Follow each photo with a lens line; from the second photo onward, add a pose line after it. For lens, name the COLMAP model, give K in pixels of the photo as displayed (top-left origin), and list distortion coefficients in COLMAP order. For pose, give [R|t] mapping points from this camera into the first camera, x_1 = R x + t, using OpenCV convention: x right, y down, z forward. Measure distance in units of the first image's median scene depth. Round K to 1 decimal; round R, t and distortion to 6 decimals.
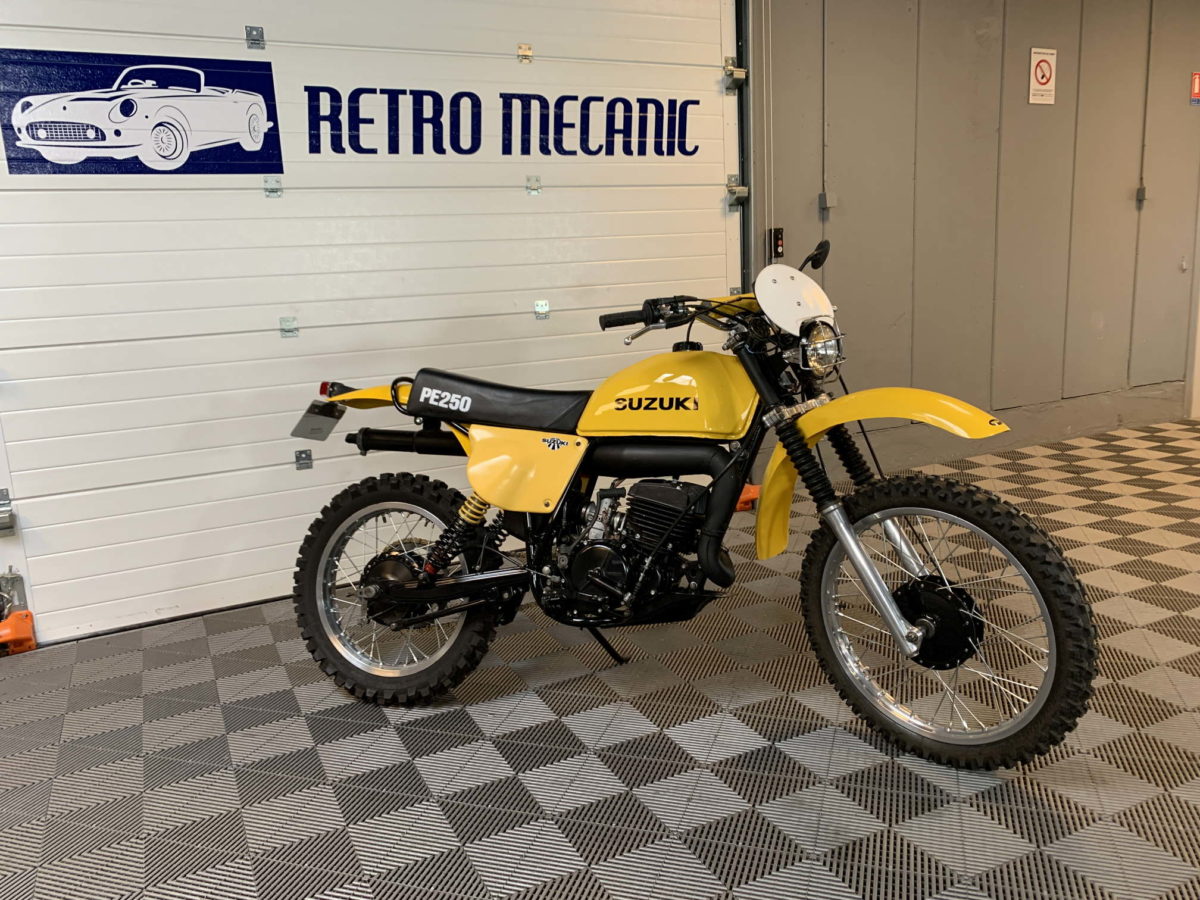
lens RADIAL K [[913.3, 0, 597.5], [0, 913.3, 444.8], [0, 0, 1]] dist [-0.000784, 0.008748]
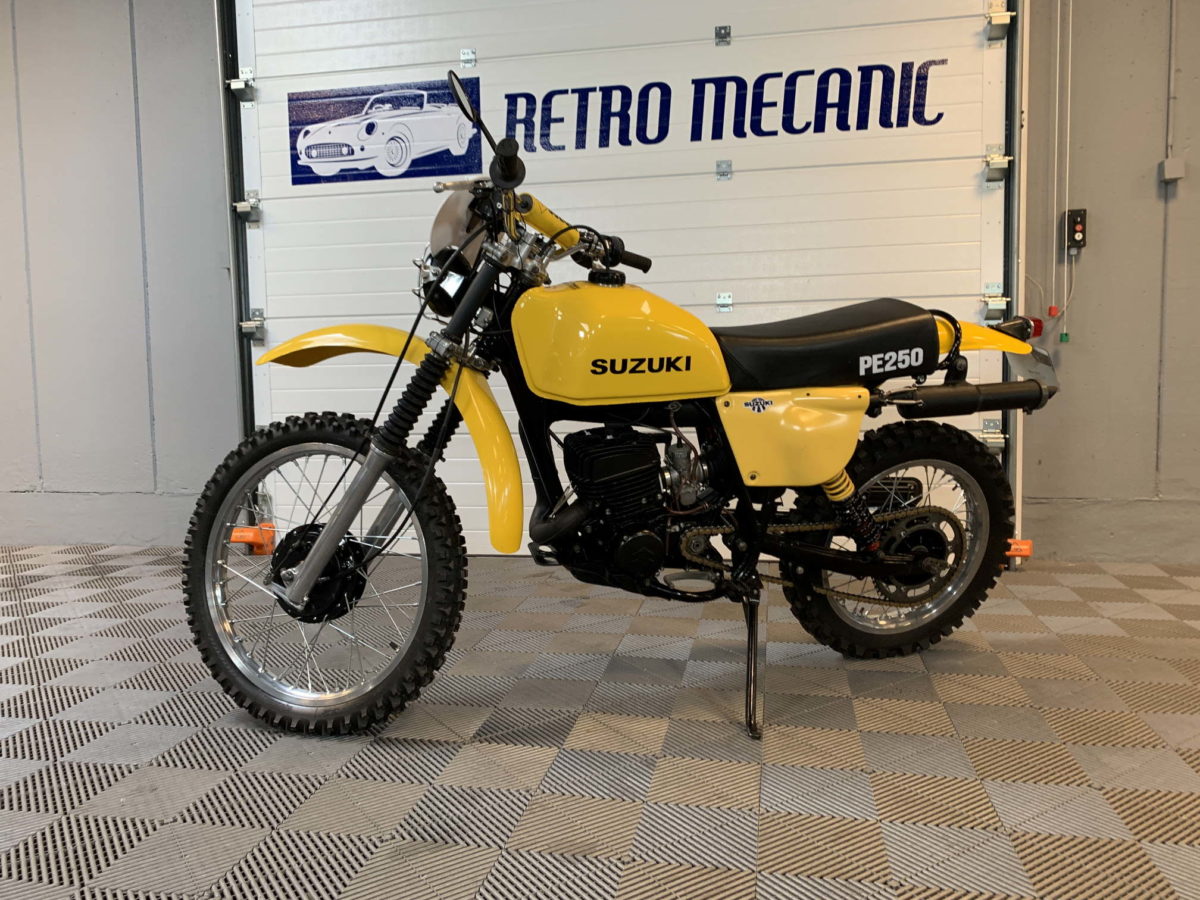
lens RADIAL K [[913.3, 0, 602.9], [0, 913.3, 442.1], [0, 0, 1]] dist [-0.000784, 0.008748]
pose [[0.796825, 0.081995, -0.598621, 0.485771], [-0.135109, 0.989842, -0.044262, 0.061266], [0.588910, 0.116148, 0.799809, 0.234235]]
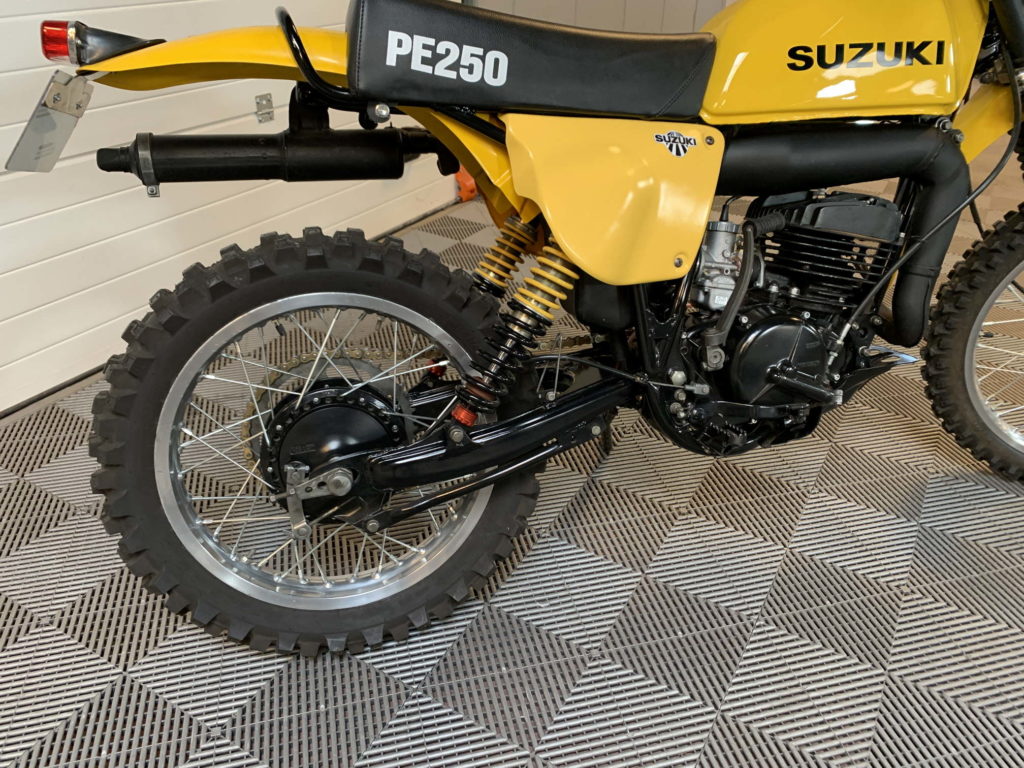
lens RADIAL K [[779.3, 0, 515.2], [0, 779.3, 387.1], [0, 0, 1]] dist [-0.000784, 0.008748]
pose [[0.841414, -0.234008, 0.487096, -0.276507], [0.053191, 0.932864, 0.356280, -0.025940], [-0.537767, -0.273870, 0.797372, 0.483417]]
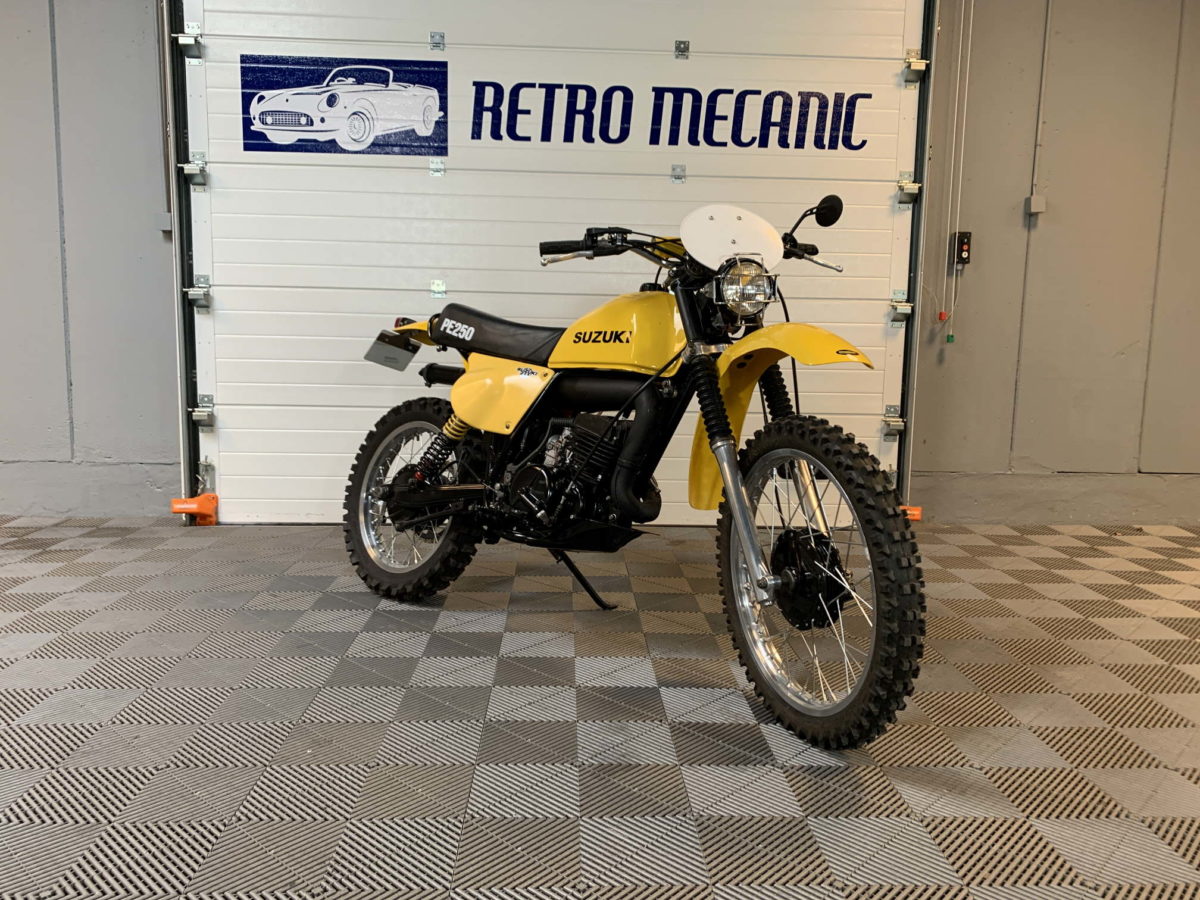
lens RADIAL K [[913.3, 0, 603.8], [0, 913.3, 448.0], [0, 0, 1]] dist [-0.000784, 0.008748]
pose [[0.912342, 0.118385, -0.391941, 0.344540], [-0.140886, 0.989600, -0.029043, 0.077513], [0.384427, 0.081716, 0.919532, 0.040787]]
